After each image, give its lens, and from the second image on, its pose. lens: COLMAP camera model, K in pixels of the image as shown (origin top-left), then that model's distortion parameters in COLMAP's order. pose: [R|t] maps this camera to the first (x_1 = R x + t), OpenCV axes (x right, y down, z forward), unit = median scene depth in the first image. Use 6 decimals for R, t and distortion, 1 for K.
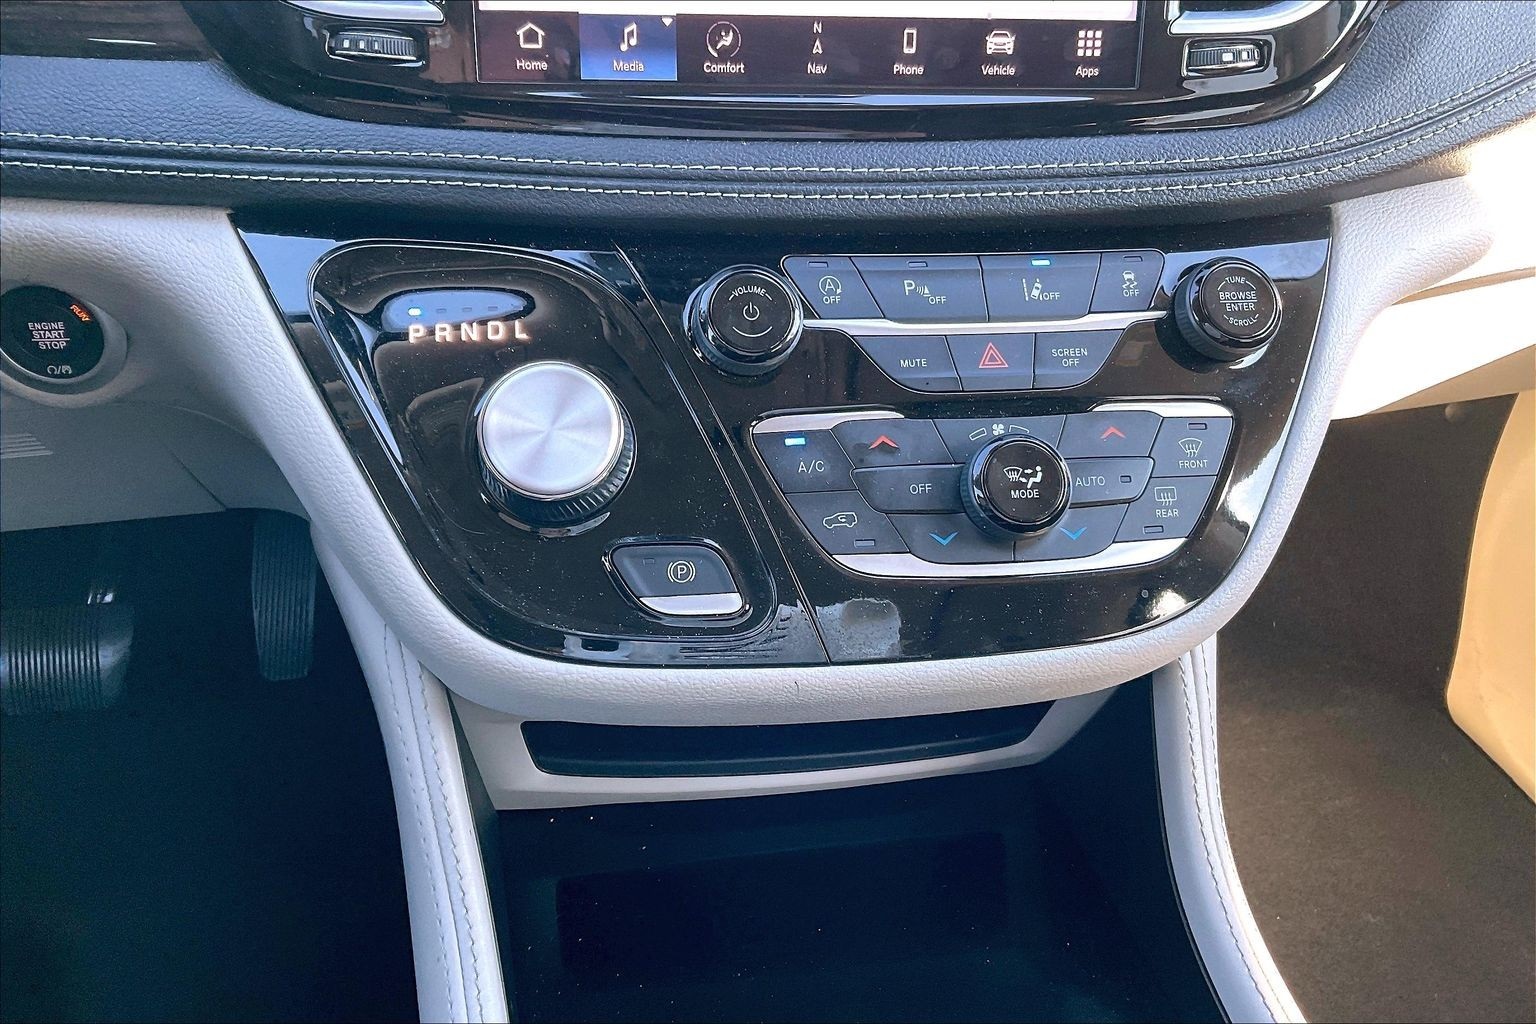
lens RADIAL K [[1286.3, 0, 772.7], [0, 1286.3, 526.1], [0, 0, 1]] dist [0.035828, -0.040516]
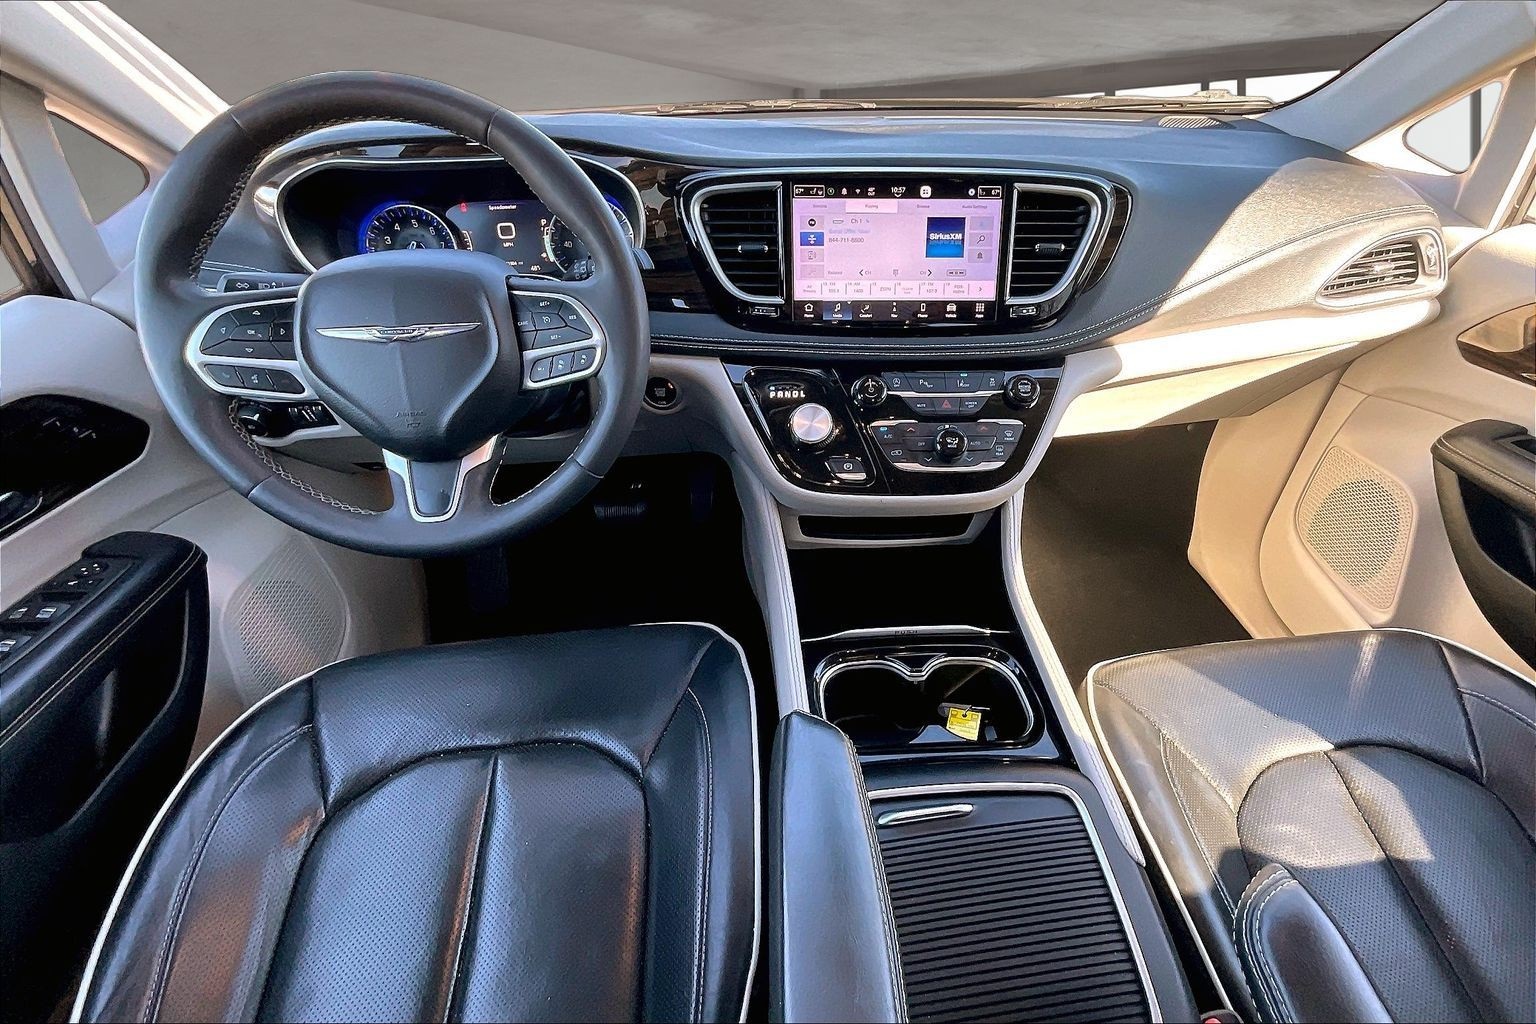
lens RADIAL K [[694.1, 0, 835.8], [0, 694.1, 488.7], [0, 0, 1]] dist [-0.011365, -0.000668]
pose [[0.993545, 0.031150, -0.109079, 0.092421], [-0.030444, 0.999503, 0.008134, 0.076081], [0.109278, -0.004761, 0.994000, -0.770959]]
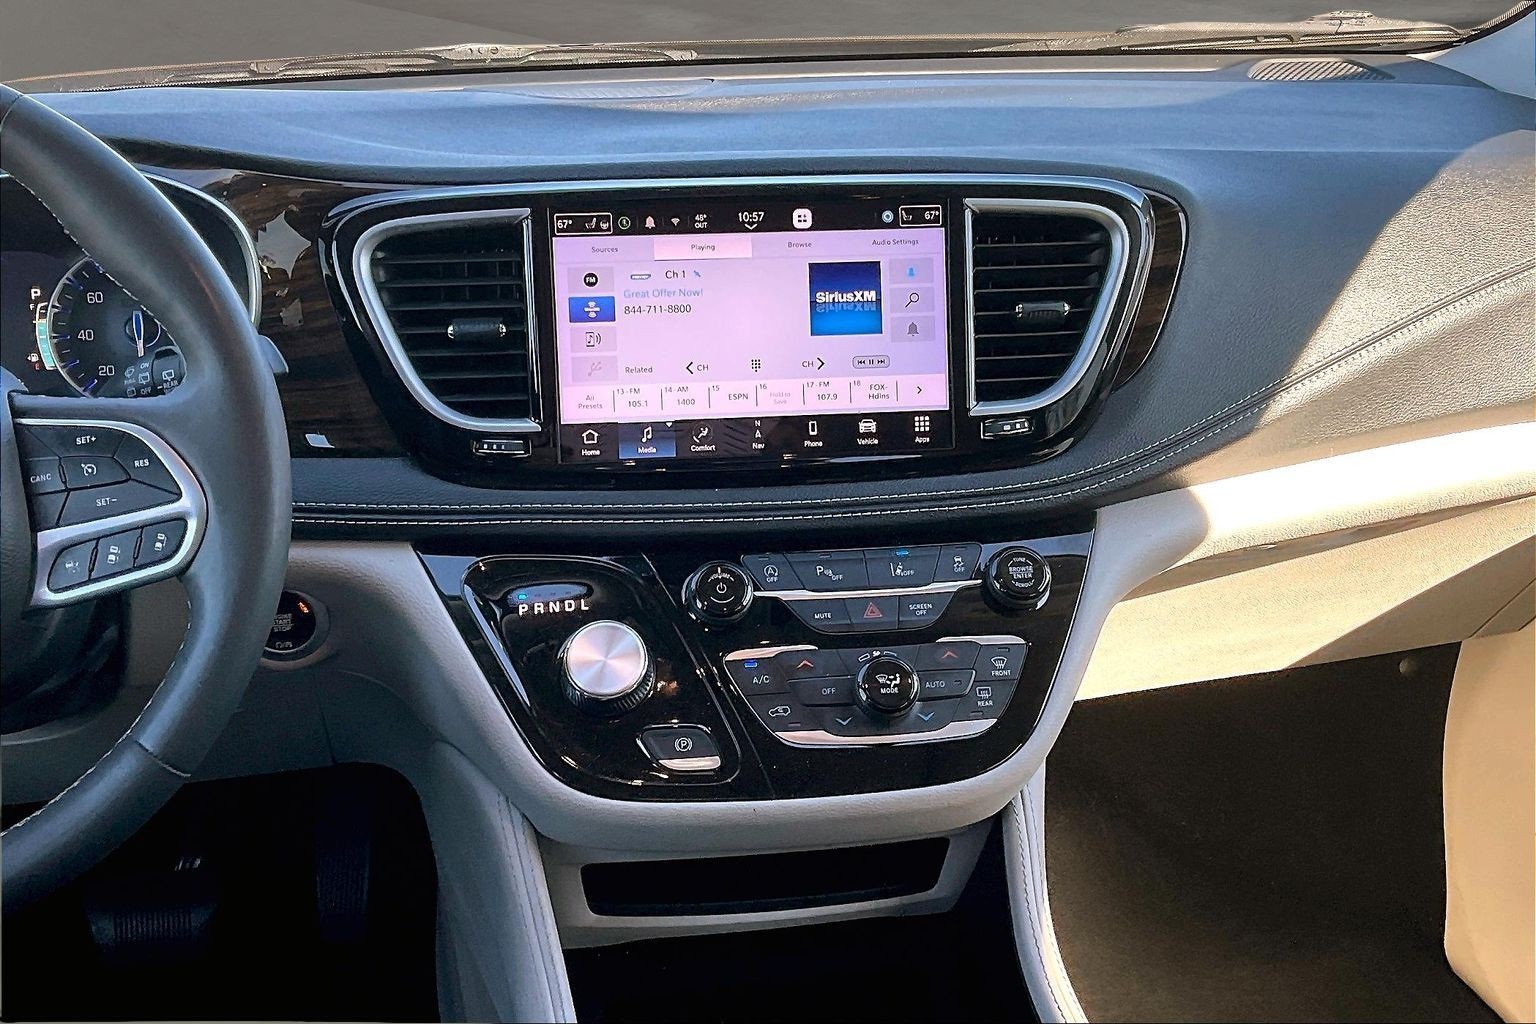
lens RADIAL K [[1720.5, 0, 780.3], [0, 1720.5, 505.9], [0, 0, 1]] dist [0.061999, 0.000000]
pose [[0.999018, -0.038813, -0.021364, 0.107737], [0.033026, 0.973828, -0.224875, 0.228171], [0.029533, 0.223948, 0.974153, -1.168757]]
